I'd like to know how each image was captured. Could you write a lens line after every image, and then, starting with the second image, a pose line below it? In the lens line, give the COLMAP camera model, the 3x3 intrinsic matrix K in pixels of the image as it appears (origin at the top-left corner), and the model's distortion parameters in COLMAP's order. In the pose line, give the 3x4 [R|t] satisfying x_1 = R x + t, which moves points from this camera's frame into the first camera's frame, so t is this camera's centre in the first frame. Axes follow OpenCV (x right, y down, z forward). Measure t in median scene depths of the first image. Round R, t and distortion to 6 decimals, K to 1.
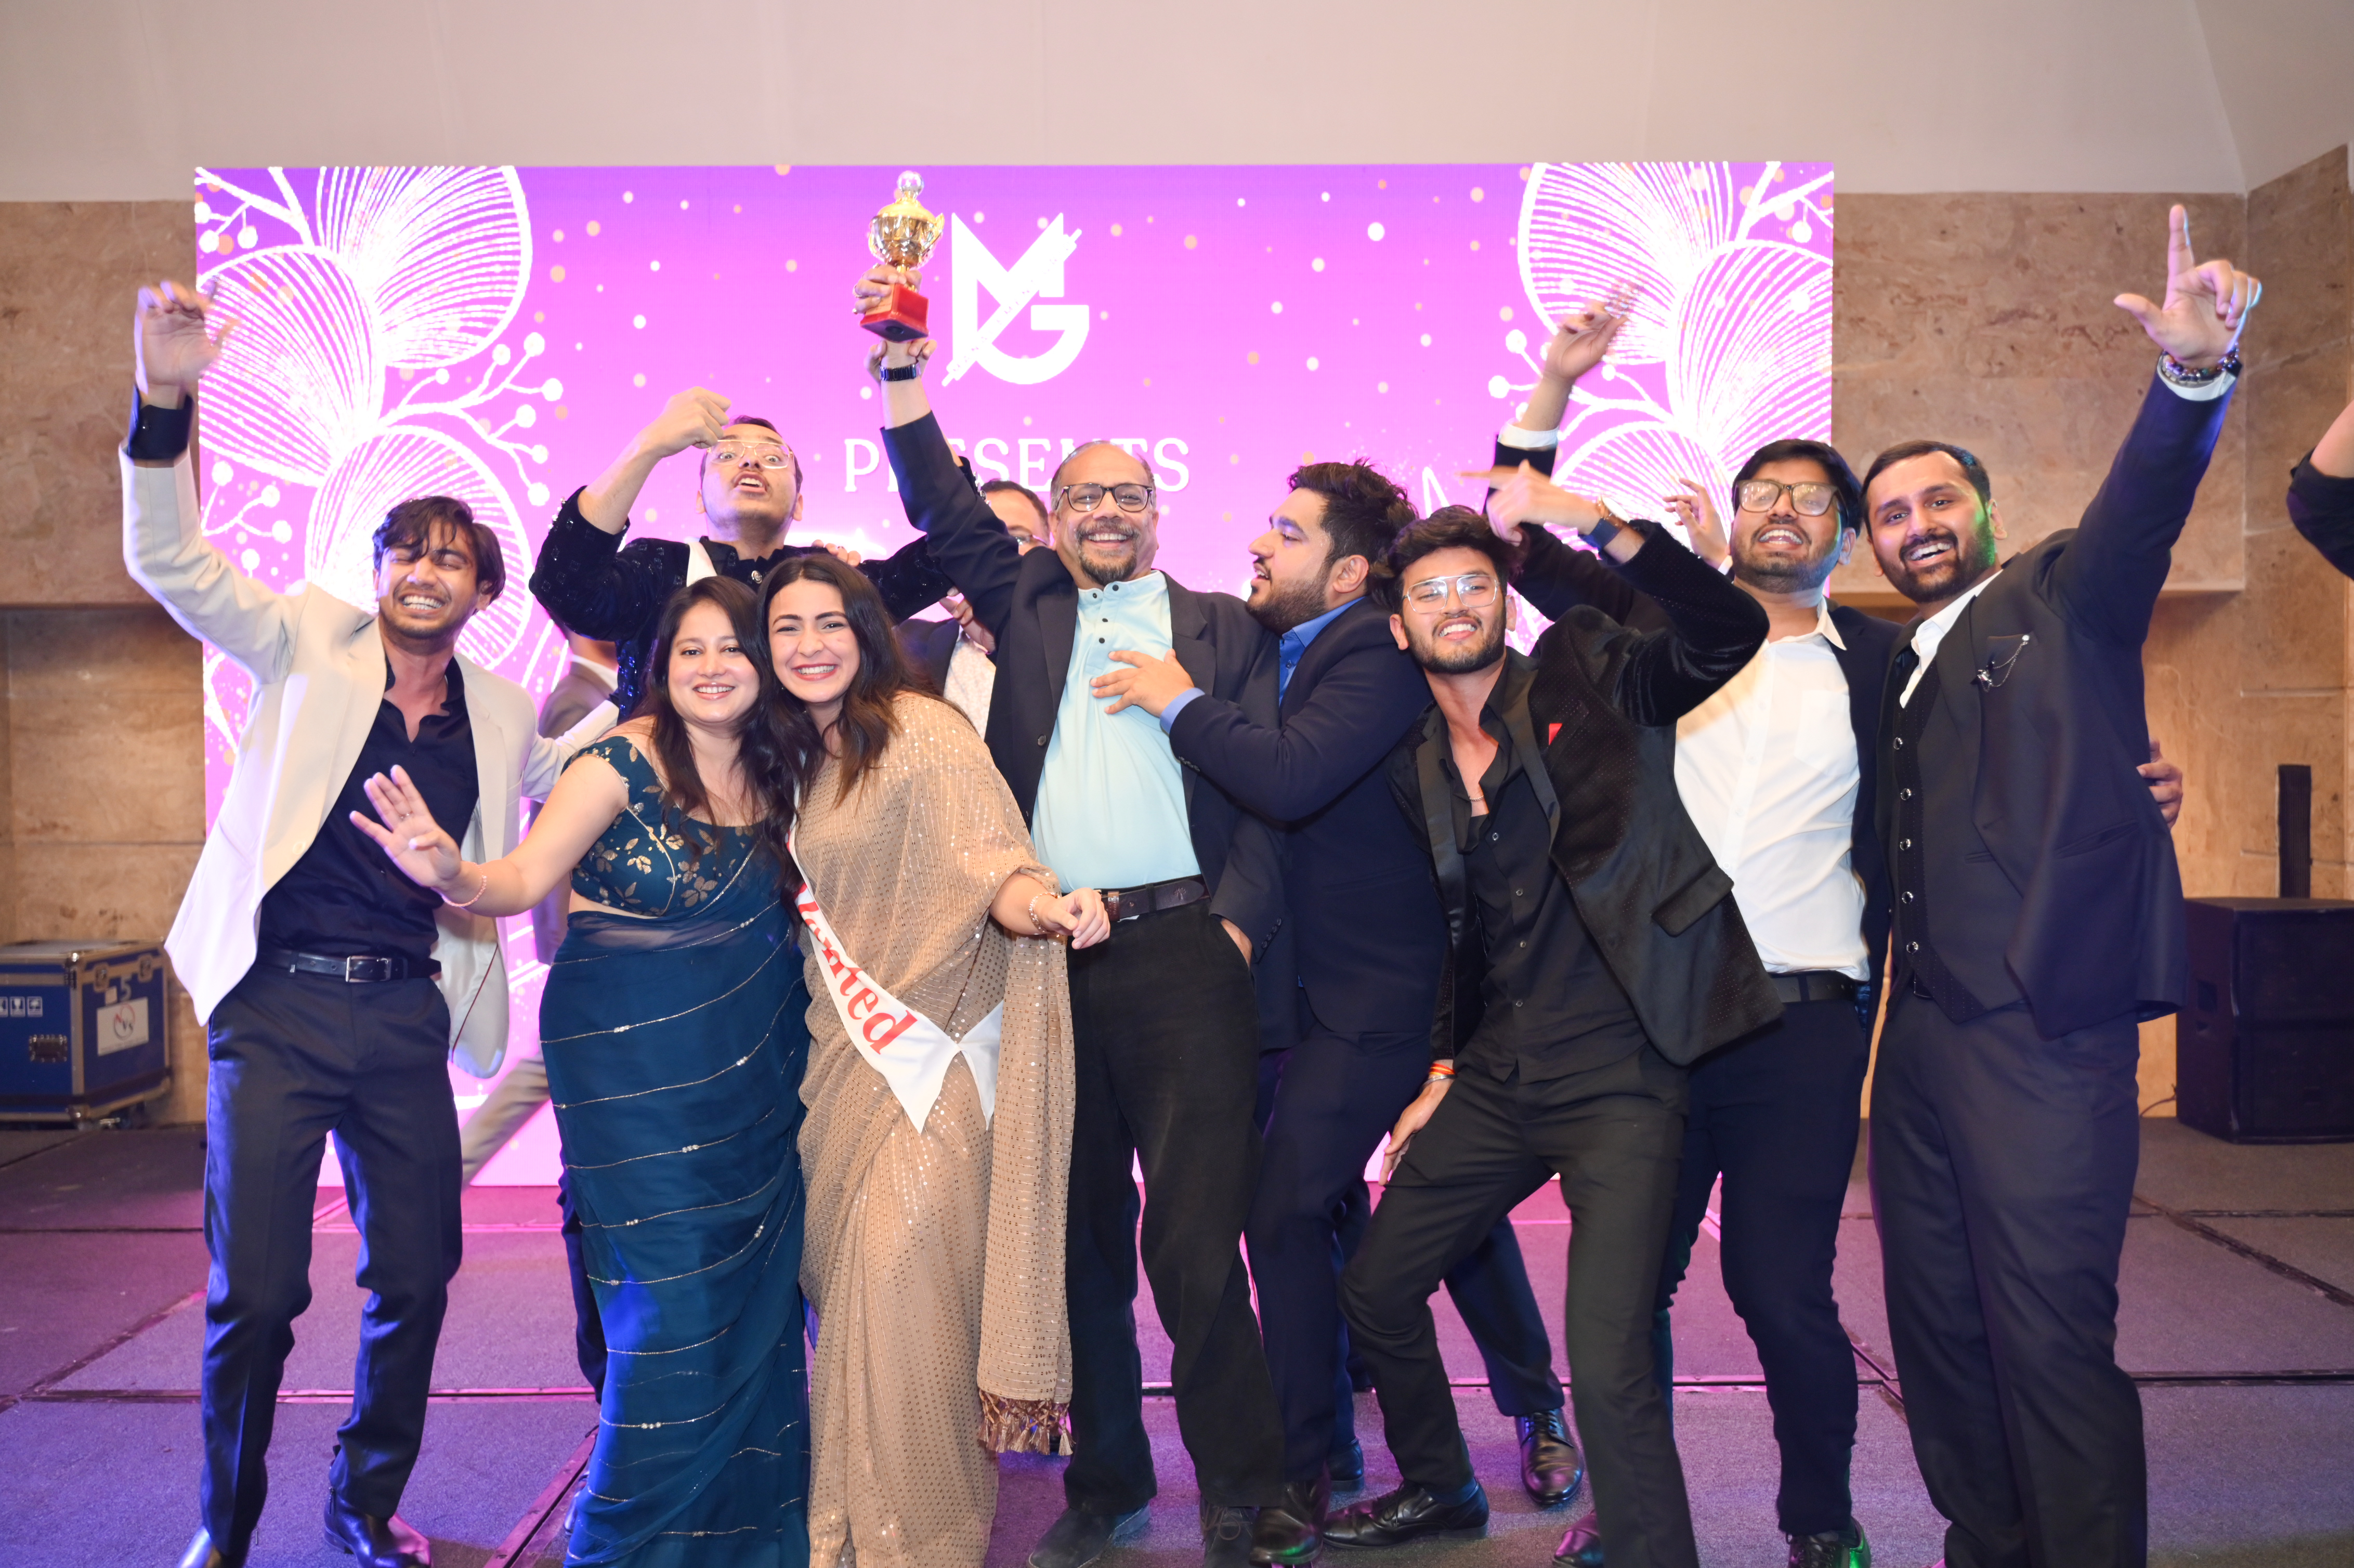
lens RADIAL K [[1931.9, 0, 1177.0], [0, 1931.9, 784.0], [0, 0, 1]] dist [-0.003923, 0.000364]
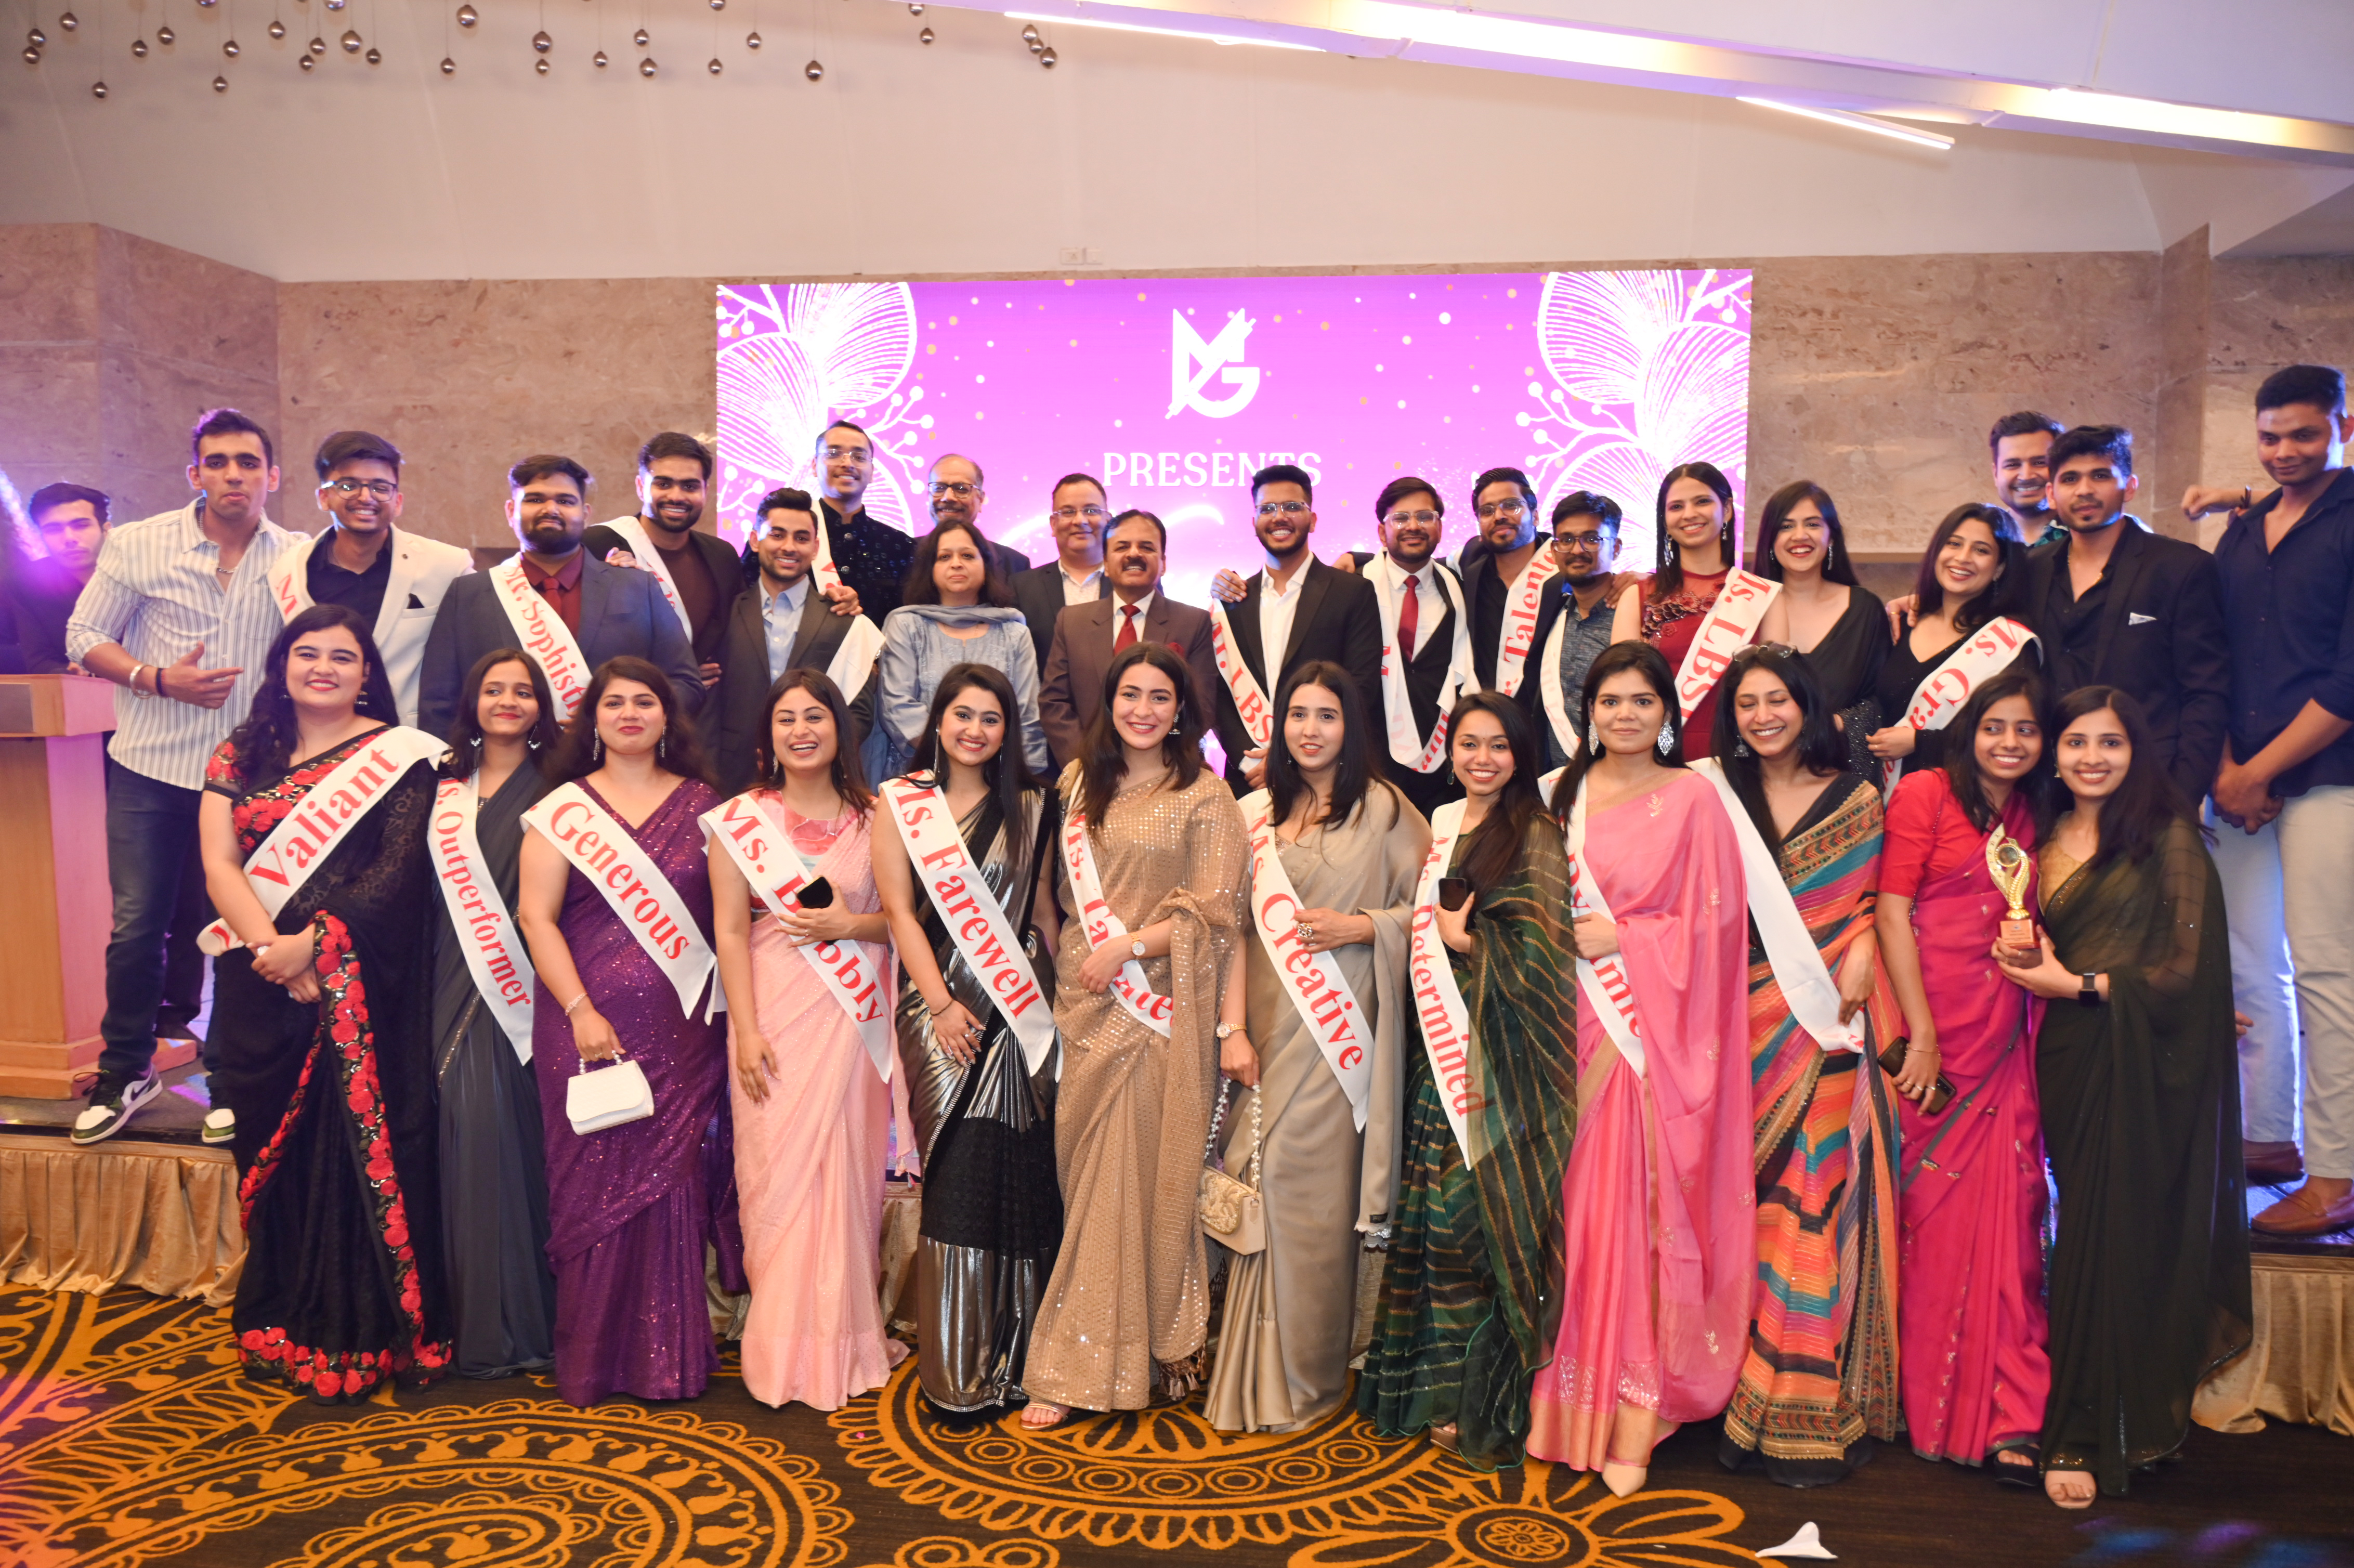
lens RADIAL K [[1931.9, 0, 1177.0], [0, 1931.9, 784.0], [0, 0, 1]] dist [-0.003923, 0.000364]
pose [[0.987661, 0.027696, -0.154136, 0.139473], [-0.022825, 0.999185, 0.033283, 0.039550], [0.154932, -0.029354, 0.987489, -0.568420]]
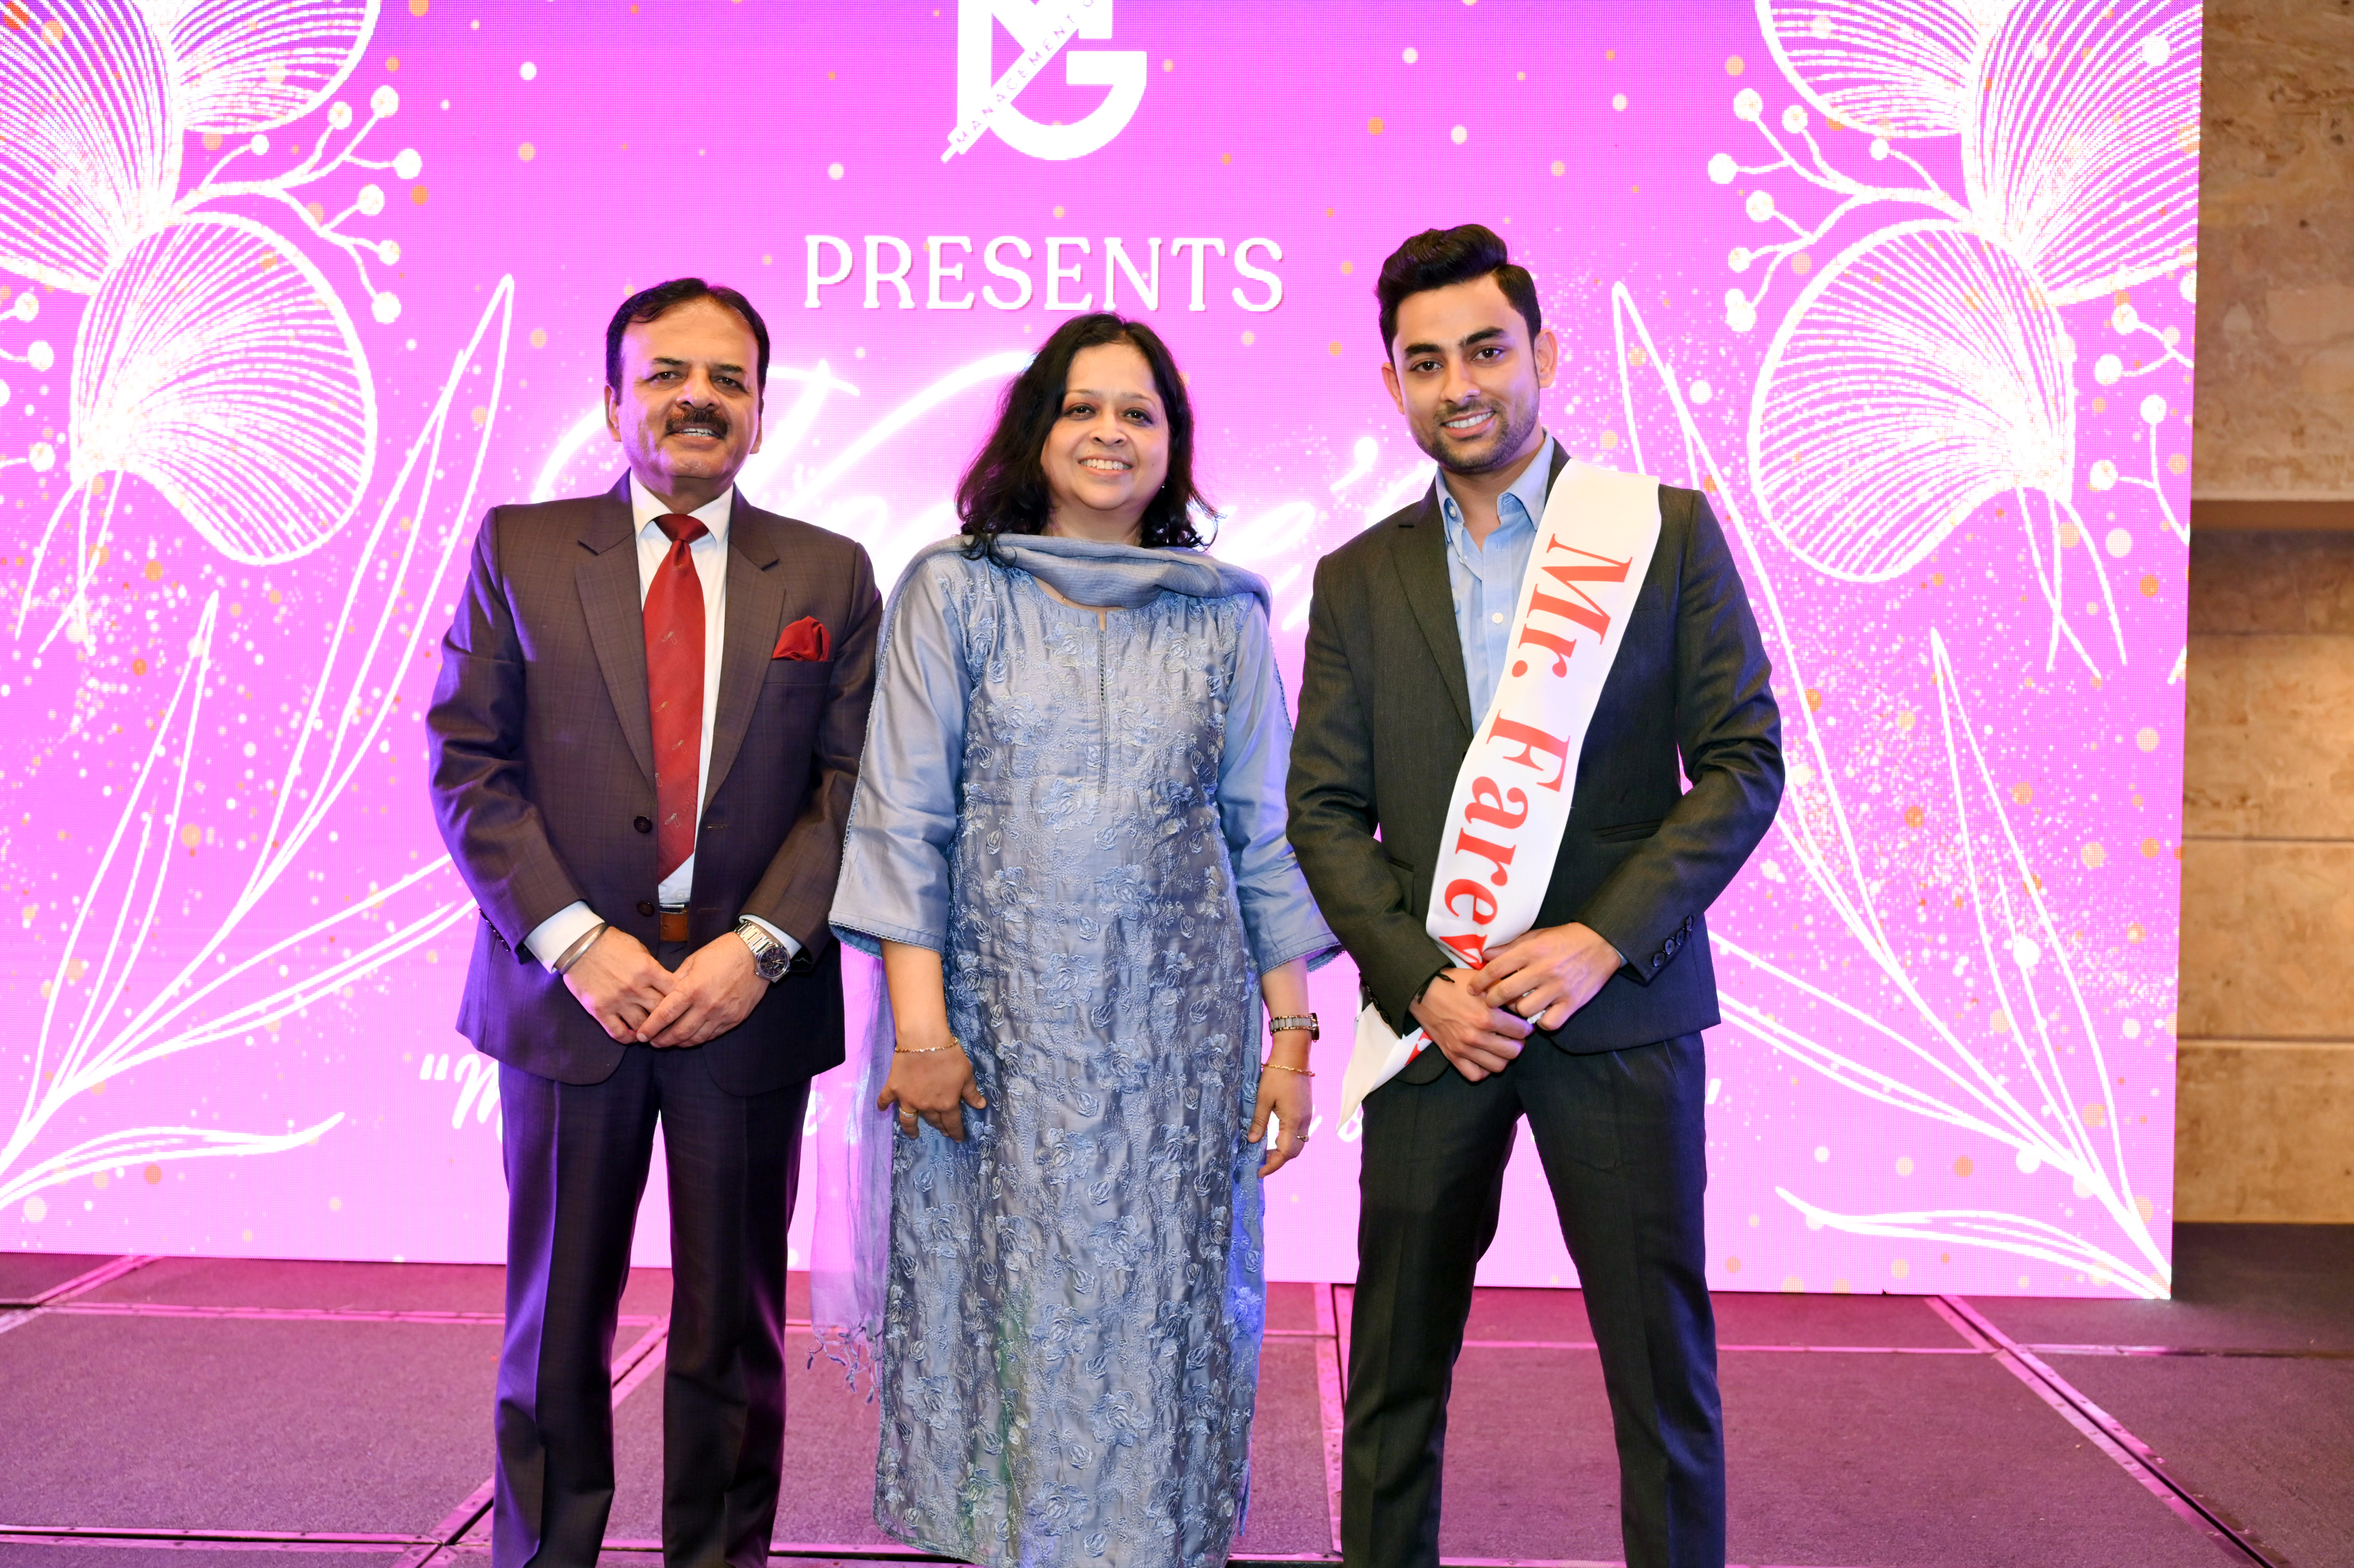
lens RADIAL K [[2430.9, 0, 1187.8], [0, 2430.9, 798.5], [0, 0, 1]] dist [-0.003875, -0.011323]
pose [[0.998770, 0.018520, -0.045995, 0.016131], [-0.019008, 0.999767, -0.010200, 0.038281], [0.045795, 0.011061, 0.998890, 0.103201]]
